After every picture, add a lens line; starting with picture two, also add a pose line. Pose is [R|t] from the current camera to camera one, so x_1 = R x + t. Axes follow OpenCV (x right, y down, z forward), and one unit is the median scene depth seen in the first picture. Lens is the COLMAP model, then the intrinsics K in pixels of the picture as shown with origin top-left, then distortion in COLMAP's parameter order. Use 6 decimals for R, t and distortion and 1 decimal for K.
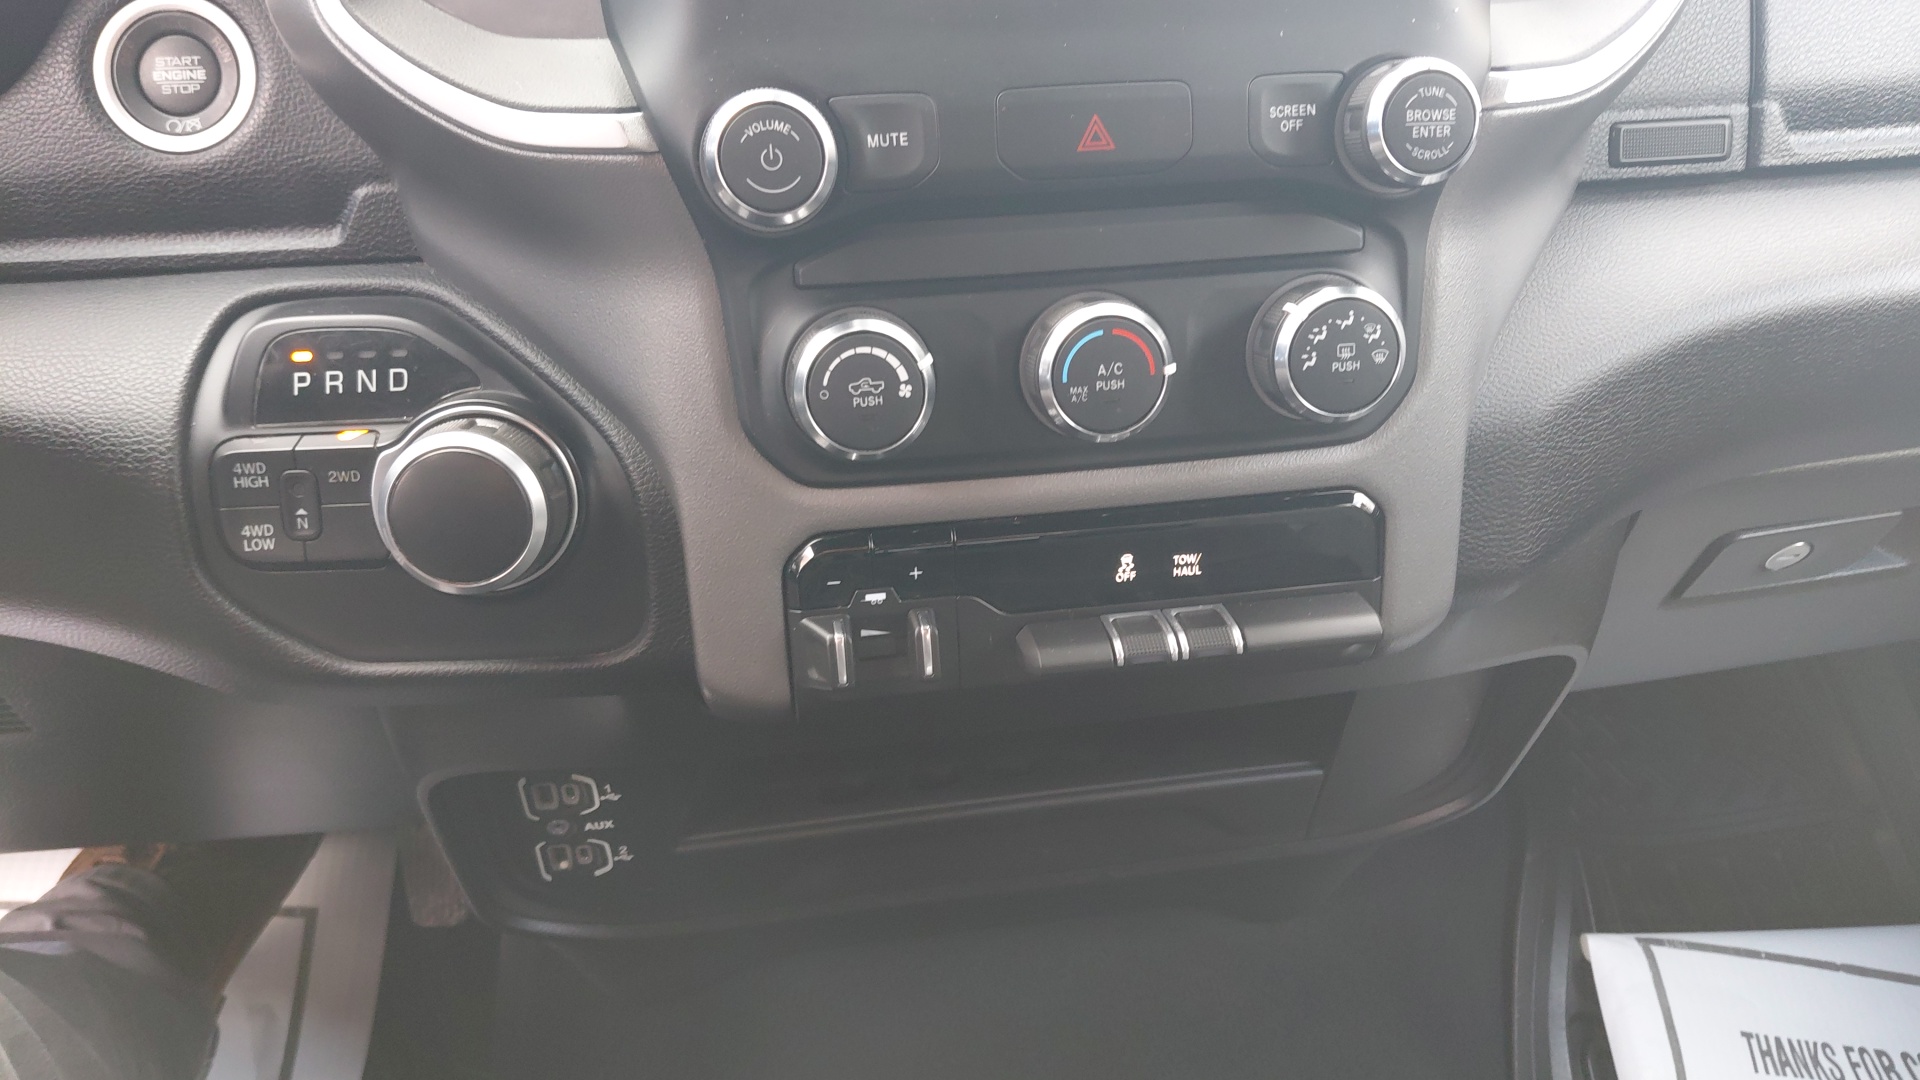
lens RADIAL K [[1417.0, 0, 963.1], [0, 1417.0, 540.9], [0, 0, 1]] dist [-0.005497, -0.011751]
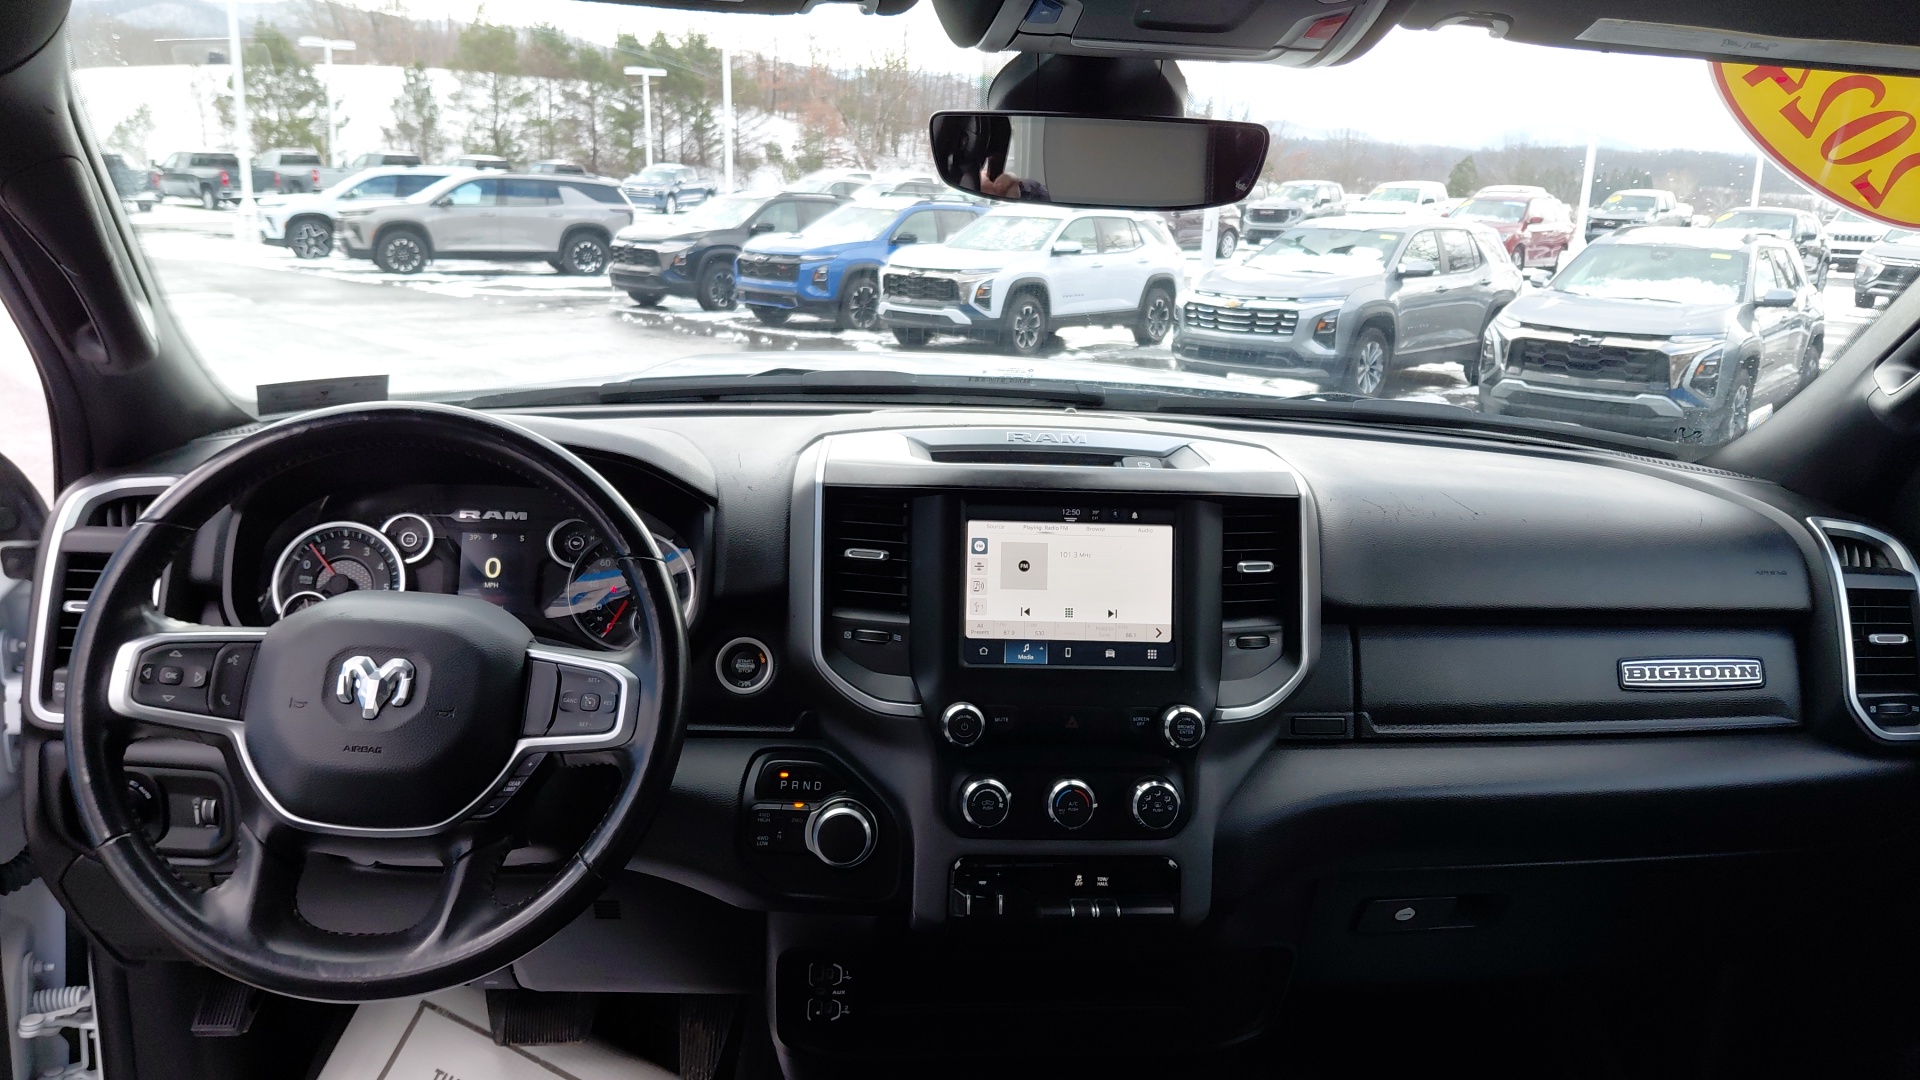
lens RADIAL K [[1417.0, 0, 957.0], [0, 1417.0, 502.1], [0, 0, 1]] dist [-0.005497, -0.011751]
pose [[0.995783, 0.070523, -0.058670, -0.004424], [-0.084403, 0.954878, -0.284754, 0.119753], [0.035941, 0.288505, 0.956803, -1.780884]]
